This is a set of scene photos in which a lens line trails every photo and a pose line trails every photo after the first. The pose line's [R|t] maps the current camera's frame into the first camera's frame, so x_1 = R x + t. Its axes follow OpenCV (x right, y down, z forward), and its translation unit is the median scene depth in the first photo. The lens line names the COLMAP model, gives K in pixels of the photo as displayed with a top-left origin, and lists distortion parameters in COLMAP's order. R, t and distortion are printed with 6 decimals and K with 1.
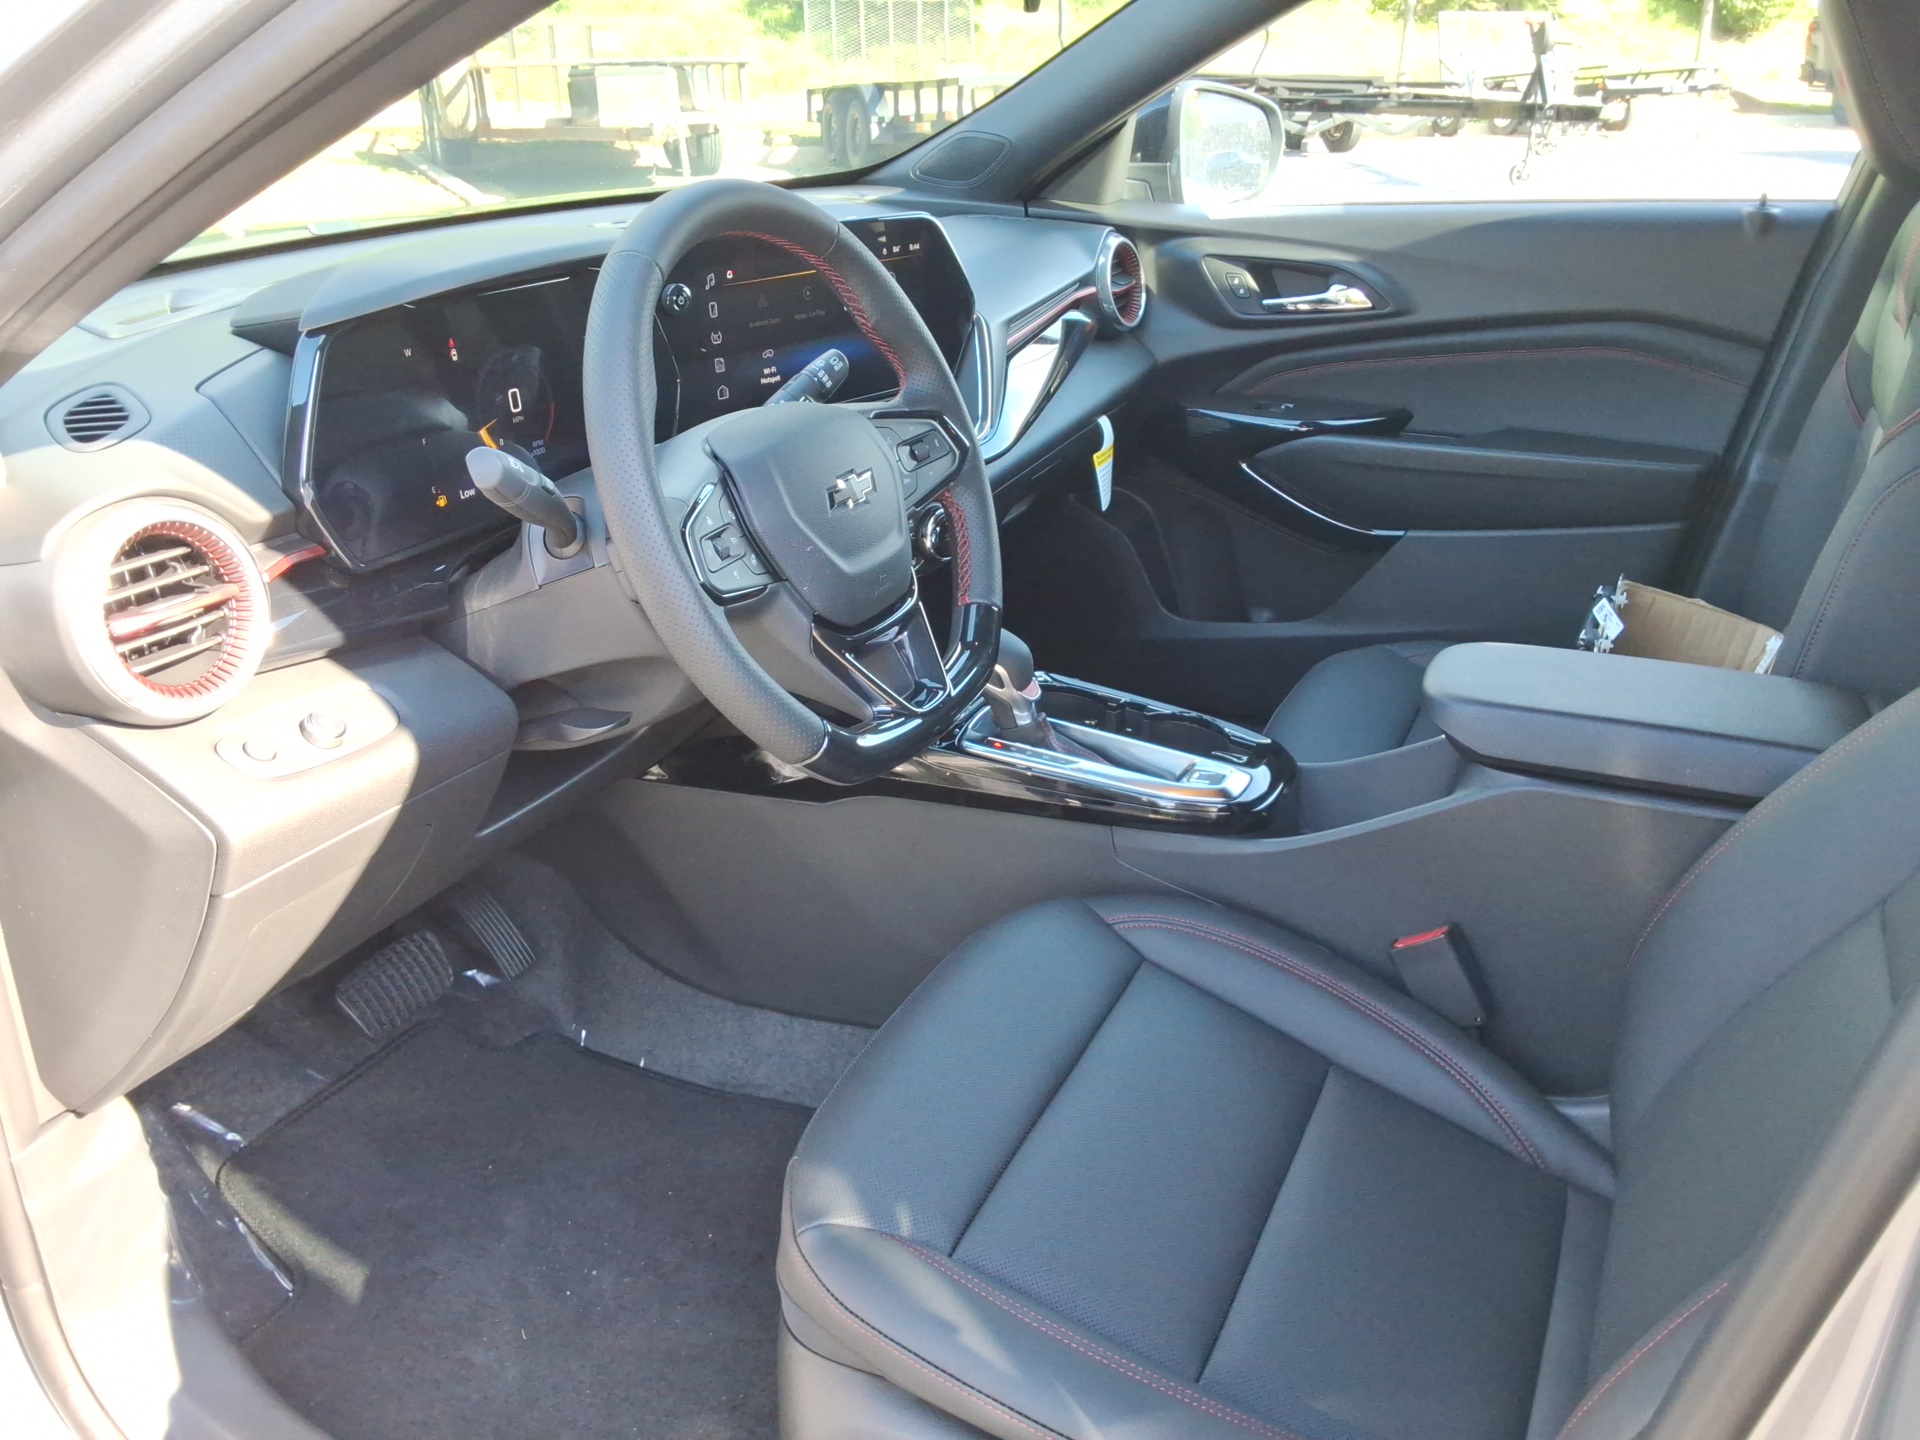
lens RADIAL K [[1546.3, 0, 961.3], [0, 1546.3, 694.5], [0, 0, 1]] dist [0.071142, -0.095386]
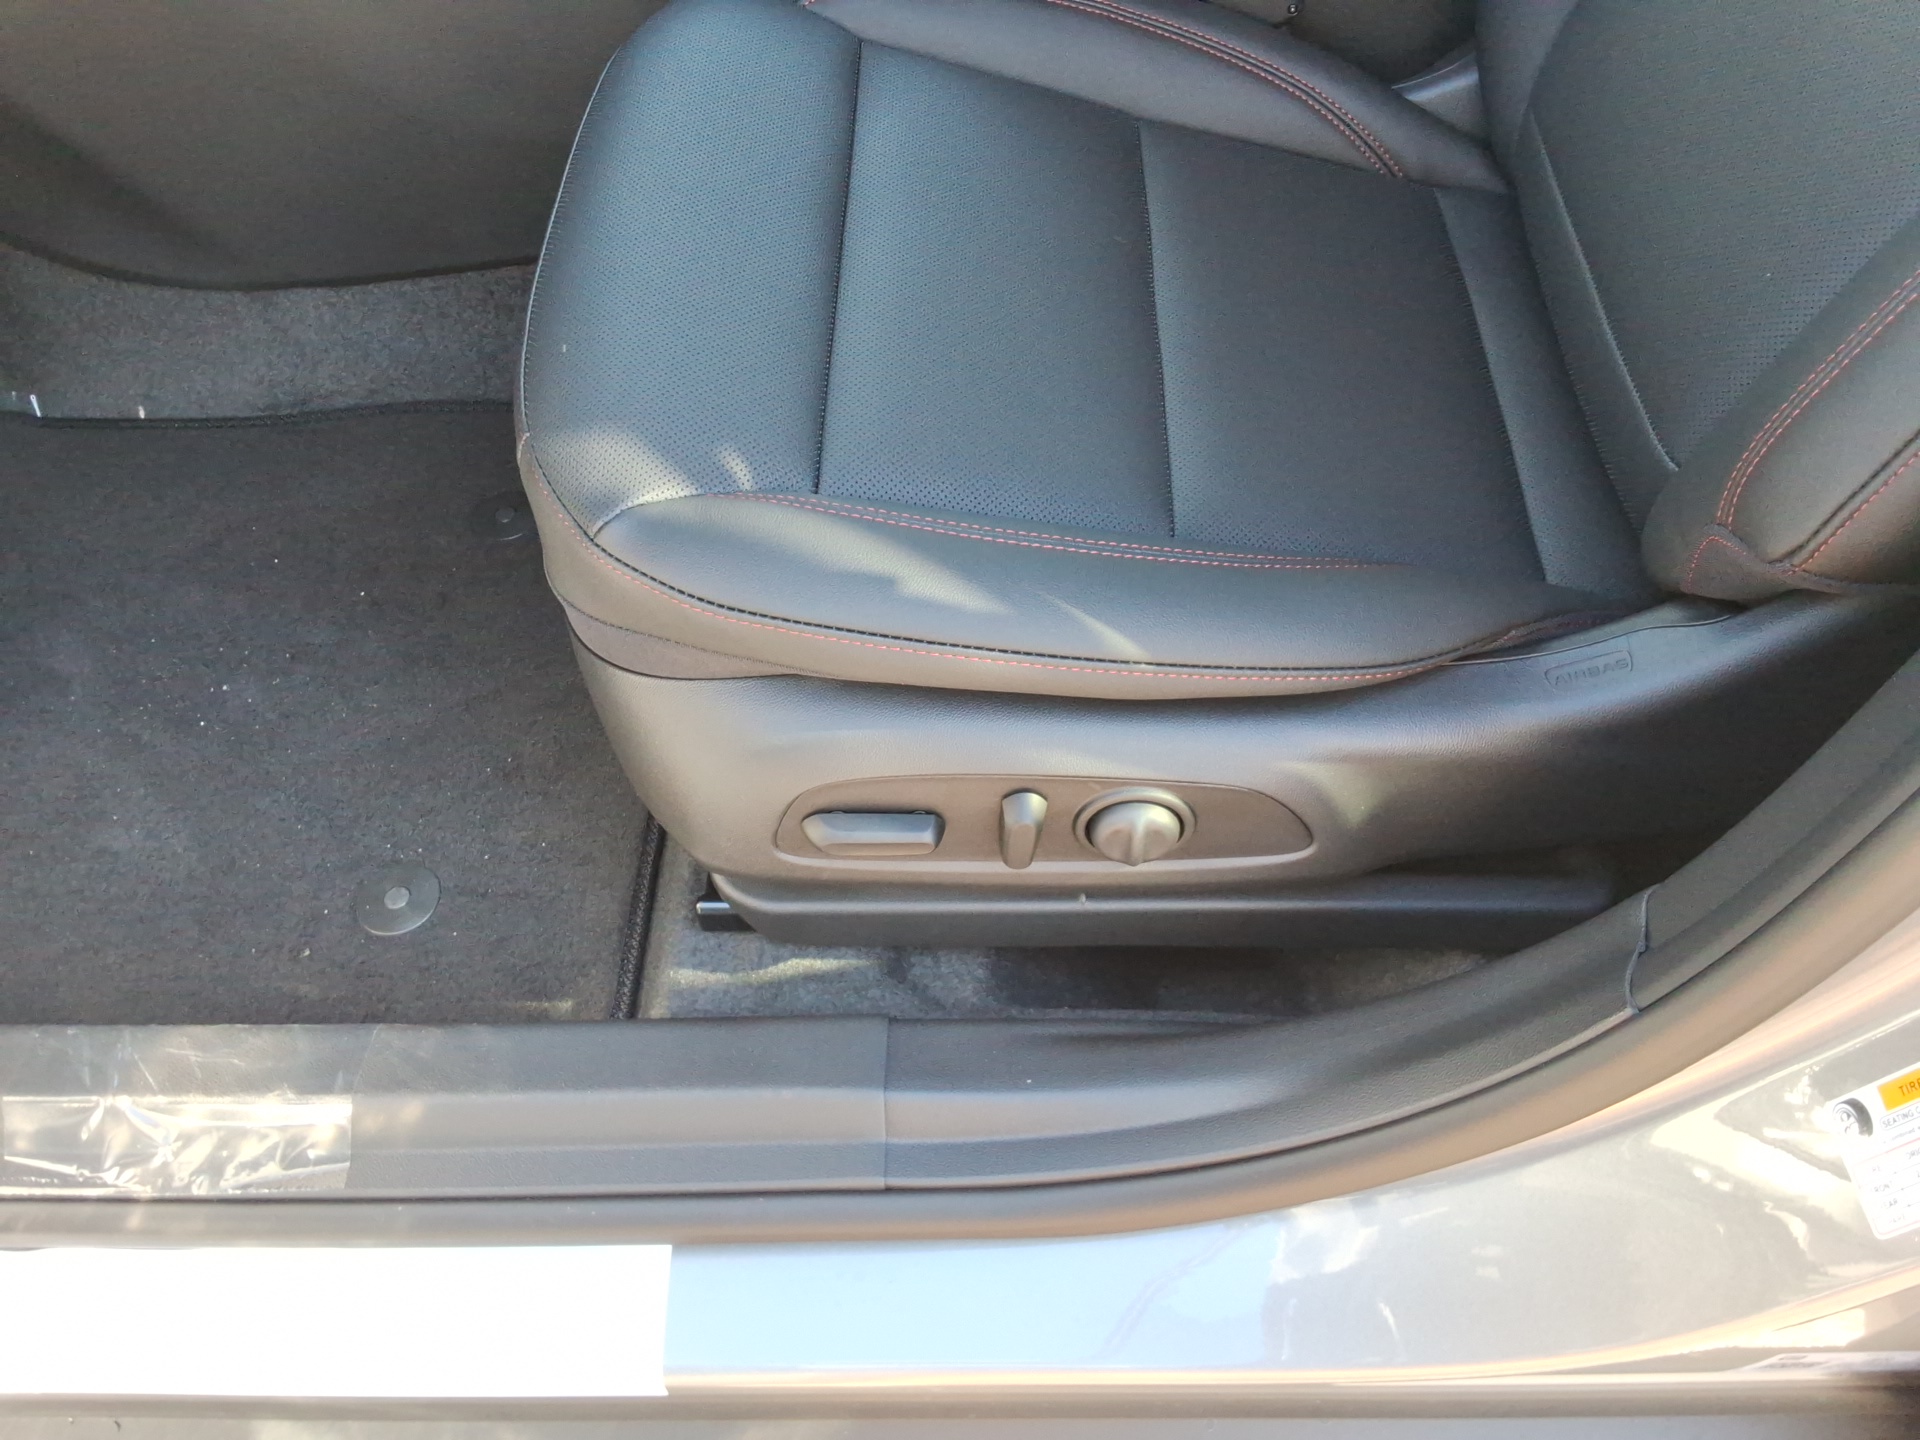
lens RADIAL K [[1591.6, 0, 951.5], [0, 1591.6, 693.0], [0, 0, 1]] dist [0.128779, -0.202417]
pose [[0.911438, -0.335449, 0.238232, -0.122289], [0.188452, 0.855082, 0.483033, 0.082583], [-0.365740, -0.395359, 0.842570, 0.274719]]
